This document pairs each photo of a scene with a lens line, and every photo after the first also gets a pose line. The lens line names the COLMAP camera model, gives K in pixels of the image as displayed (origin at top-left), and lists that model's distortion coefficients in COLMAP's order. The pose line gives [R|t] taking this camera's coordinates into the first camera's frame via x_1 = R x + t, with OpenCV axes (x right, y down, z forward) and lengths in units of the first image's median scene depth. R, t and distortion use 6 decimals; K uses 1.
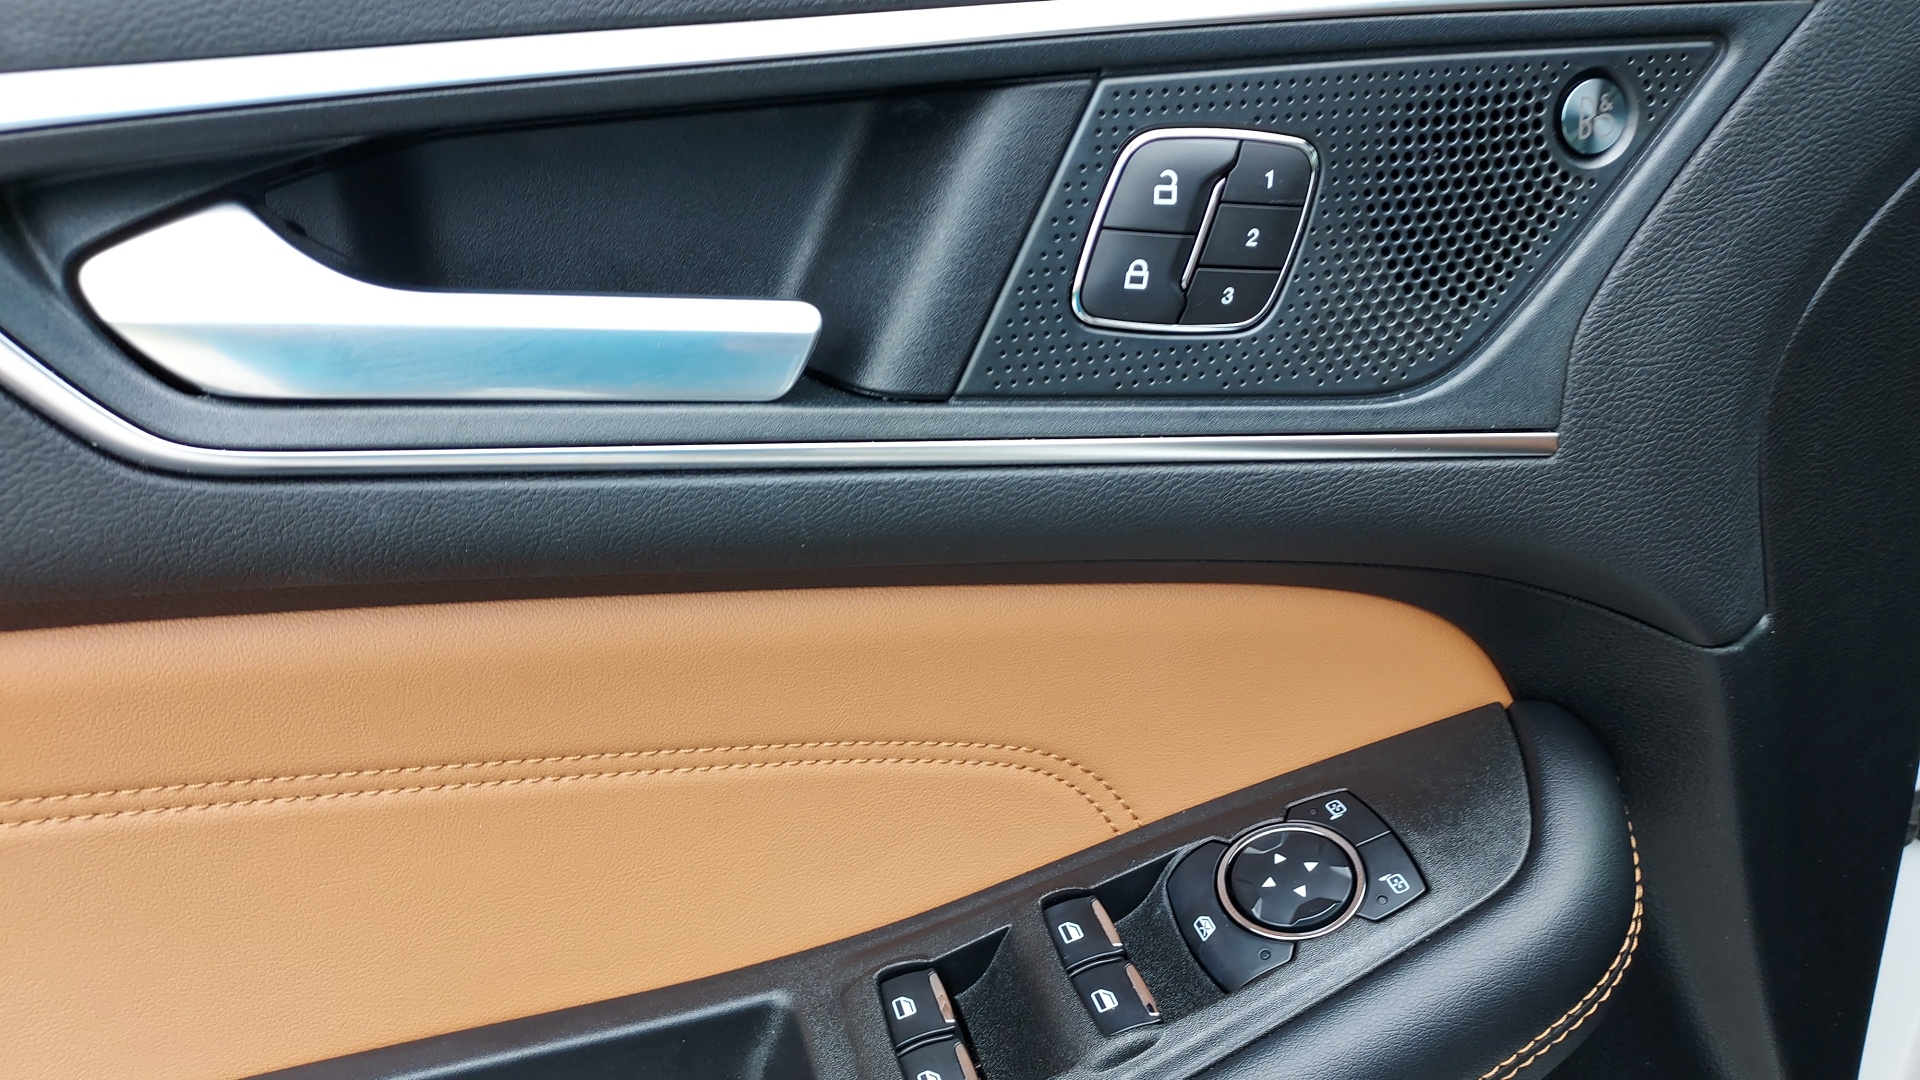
lens RADIAL K [[1379.6, 0, 986.6], [0, 1379.6, 547.0], [0, 0, 1]] dist [0.030810, 0.005798]
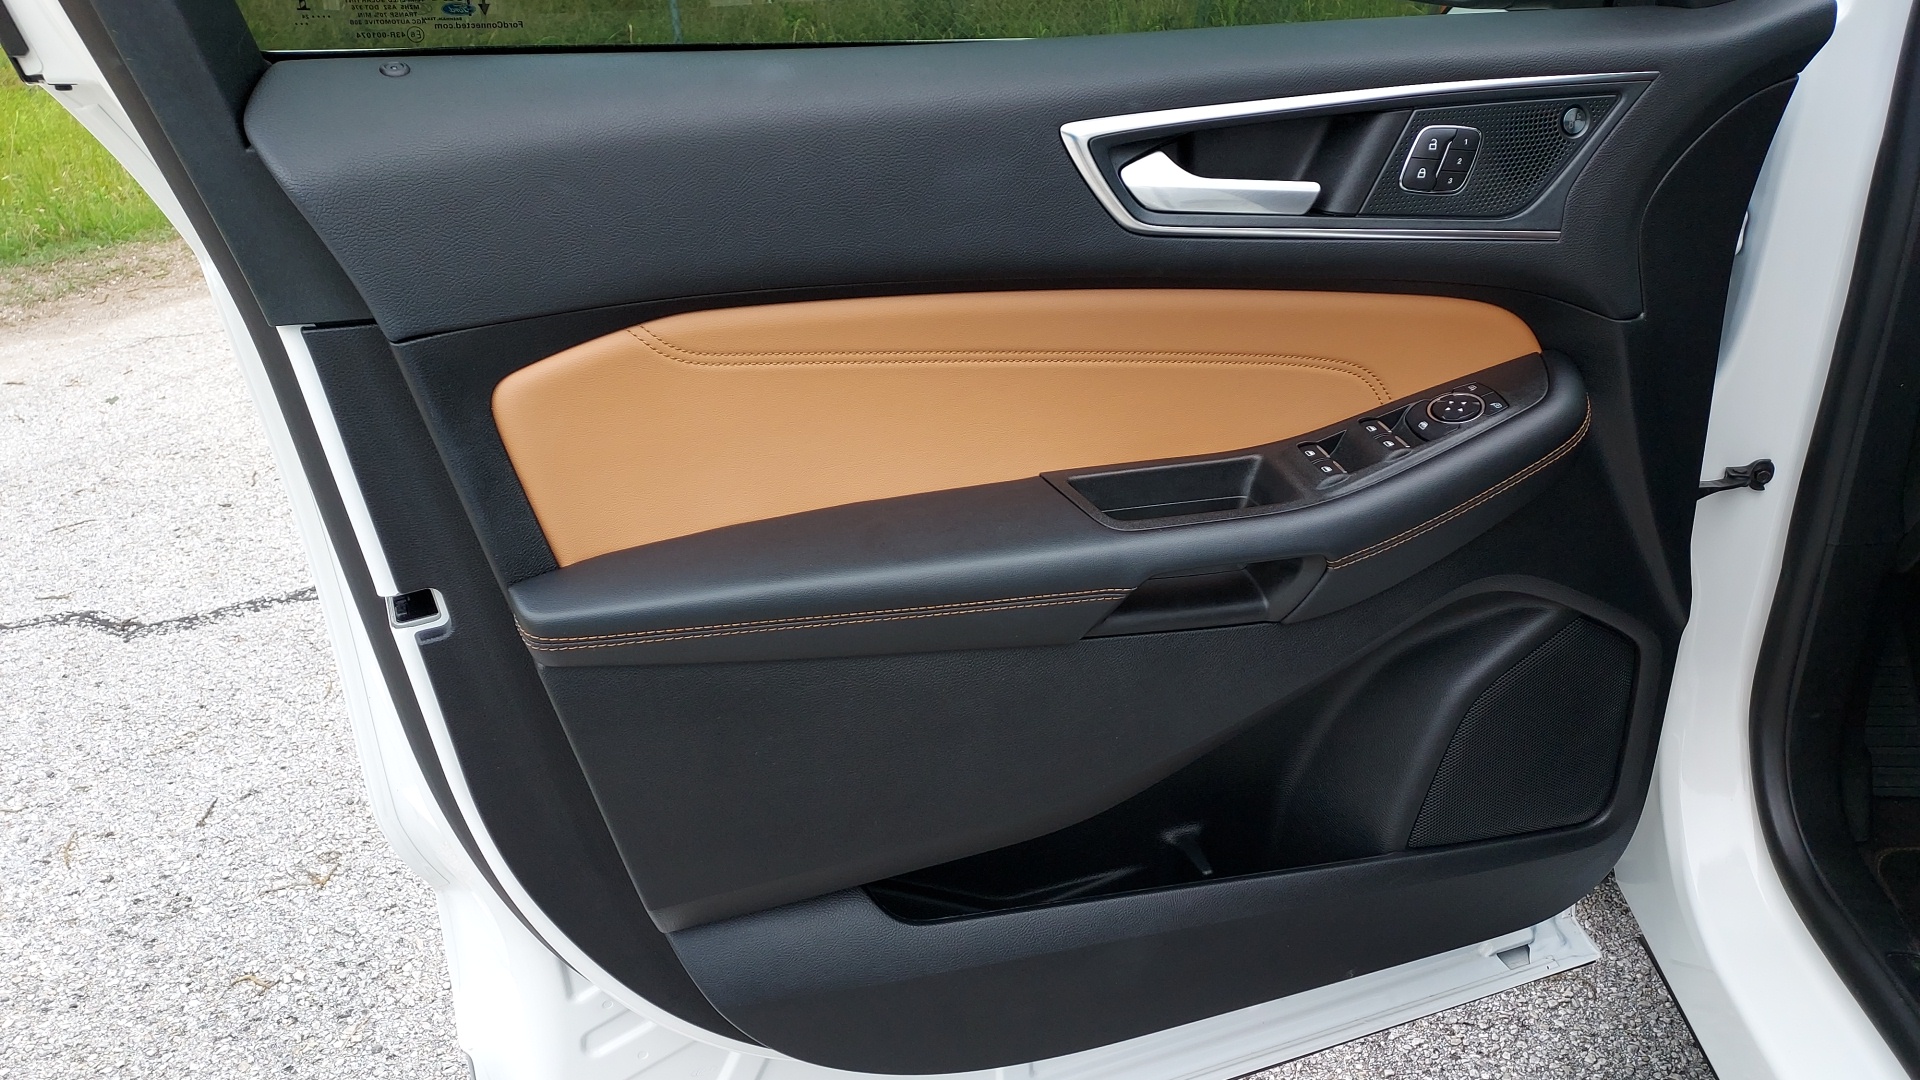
lens RADIAL K [[1379.6, 0, 986.6], [0, 1379.6, 547.0], [0, 0, 1]] dist [0.030810, 0.005798]
pose [[0.999791, 0.007825, -0.018885, -0.756164], [-0.007244, 0.999503, 0.030681, 0.518857], [0.019115, -0.030537, 0.999351, -2.022180]]
